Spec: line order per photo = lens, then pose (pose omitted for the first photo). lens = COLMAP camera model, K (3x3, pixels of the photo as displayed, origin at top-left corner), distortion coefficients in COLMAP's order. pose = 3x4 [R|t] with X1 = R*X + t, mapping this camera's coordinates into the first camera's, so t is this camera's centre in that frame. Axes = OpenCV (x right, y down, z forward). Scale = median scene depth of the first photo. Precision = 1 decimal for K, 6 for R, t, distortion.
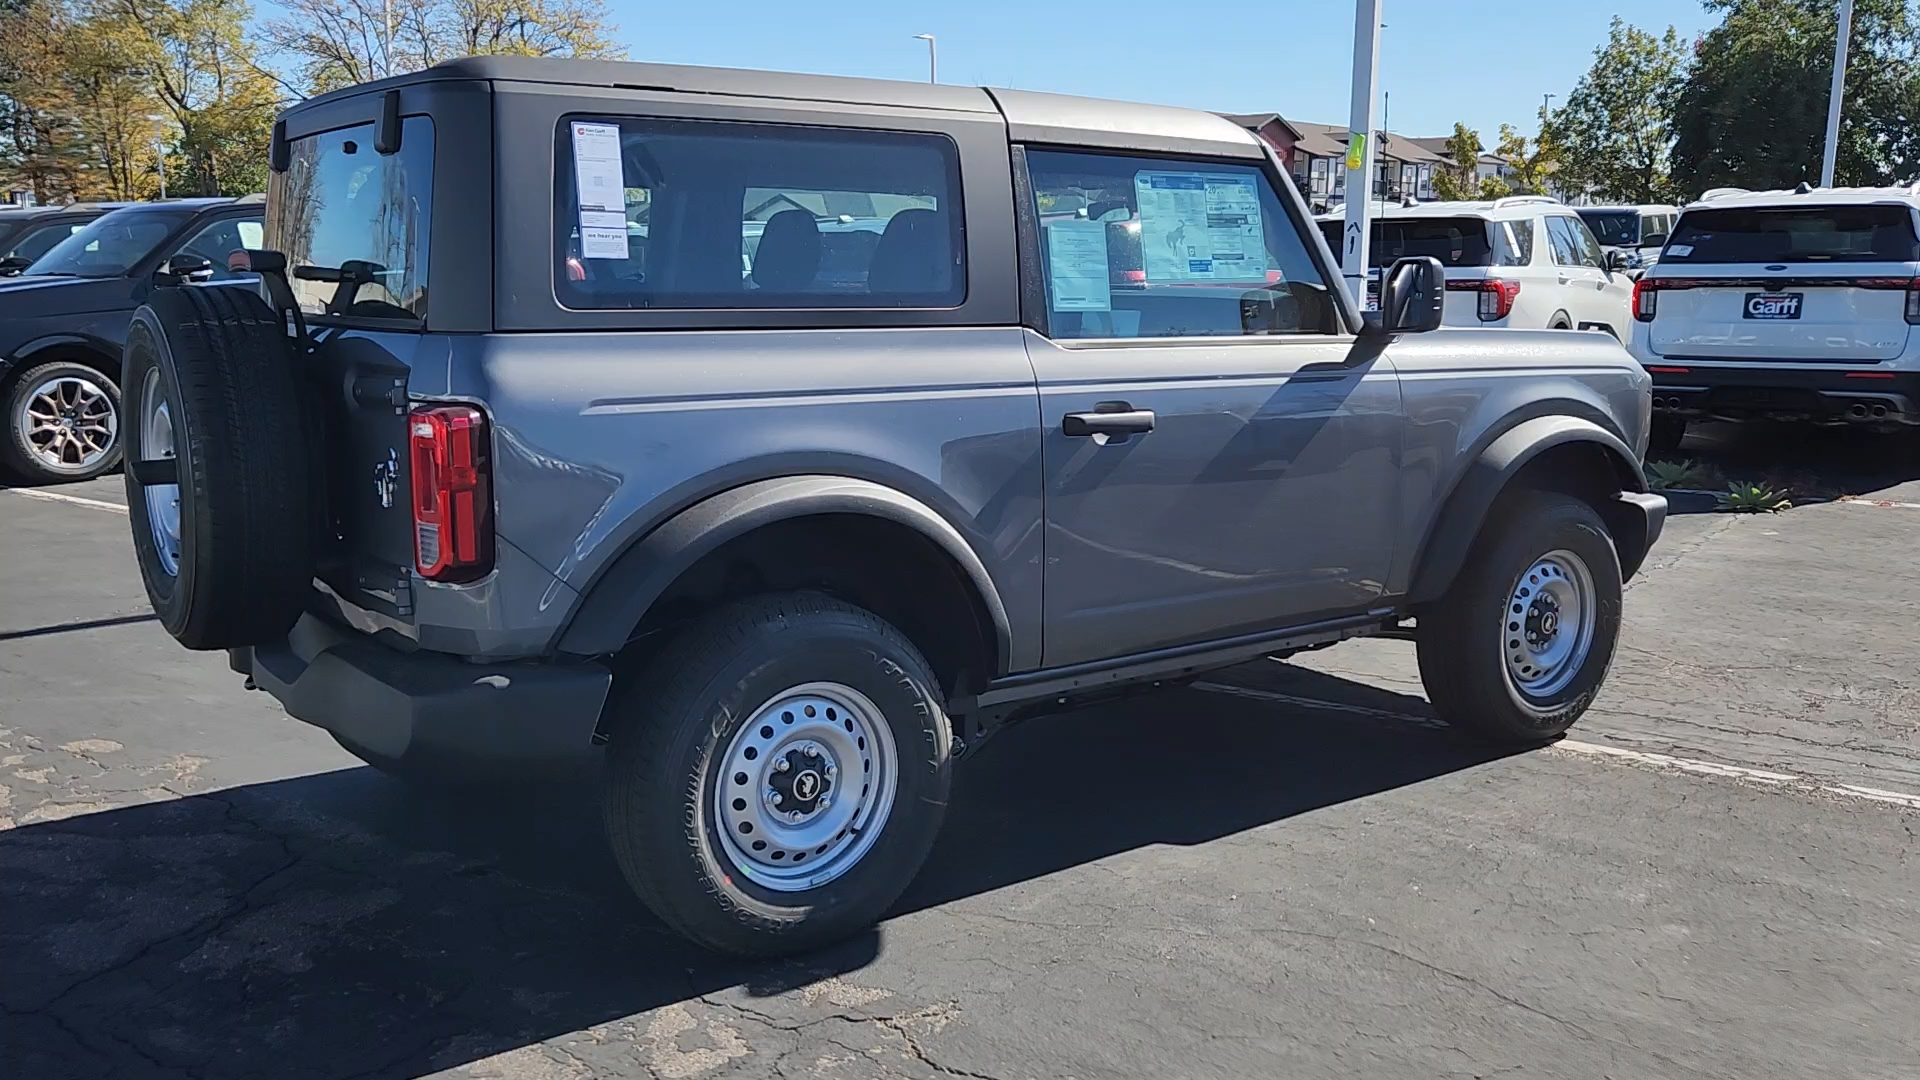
lens RADIAL K [[1623.8, 0, 960.0], [0, 1623.8, 540.0], [0, 0, 1]] dist [0.016433, 0.003640]
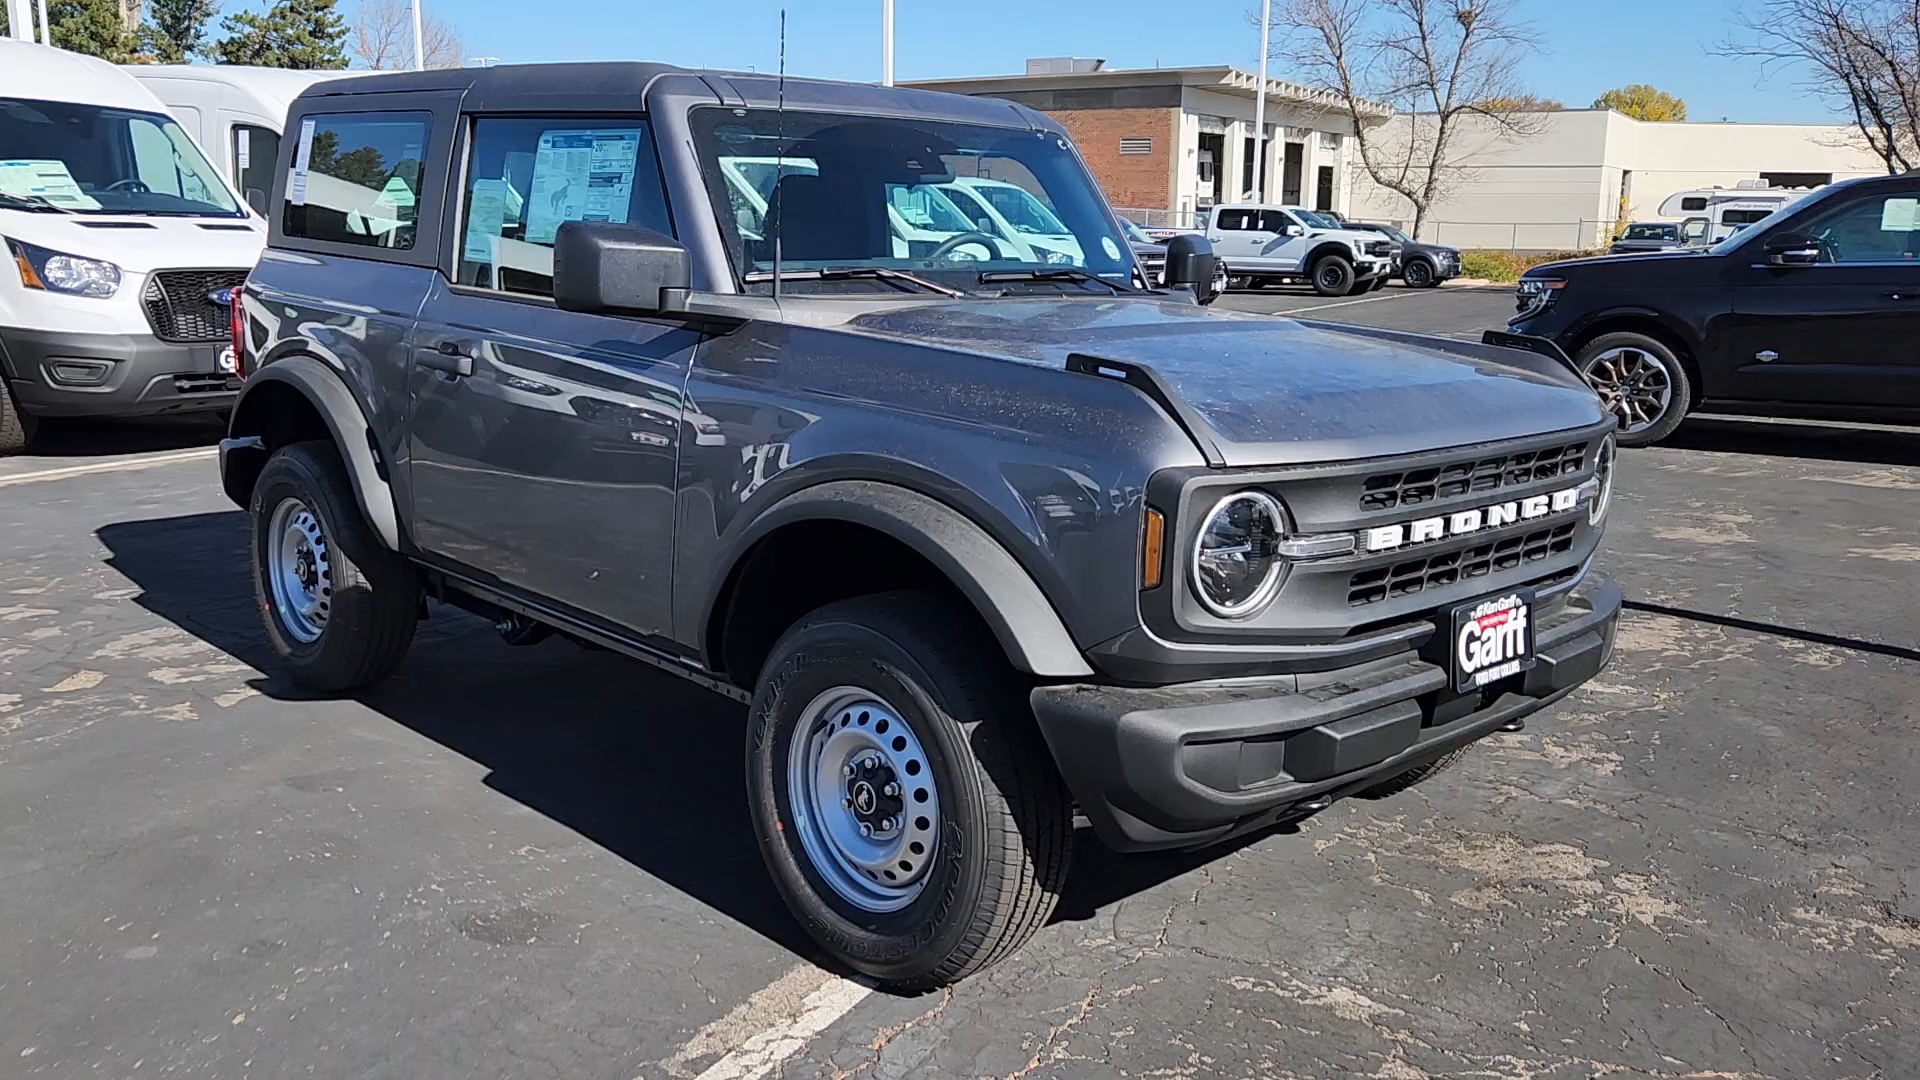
lens RADIAL K [[1650.0, 0, 960.0], [0, 1650.0, 540.0], [0, 0, 1]] dist [0.011079, 0.025305]
pose [[0.145884, 0.201509, -0.968562, 1.195093], [-0.196773, 0.965385, 0.171210, -0.205416], [0.969535, 0.165610, 0.180485, 1.093475]]
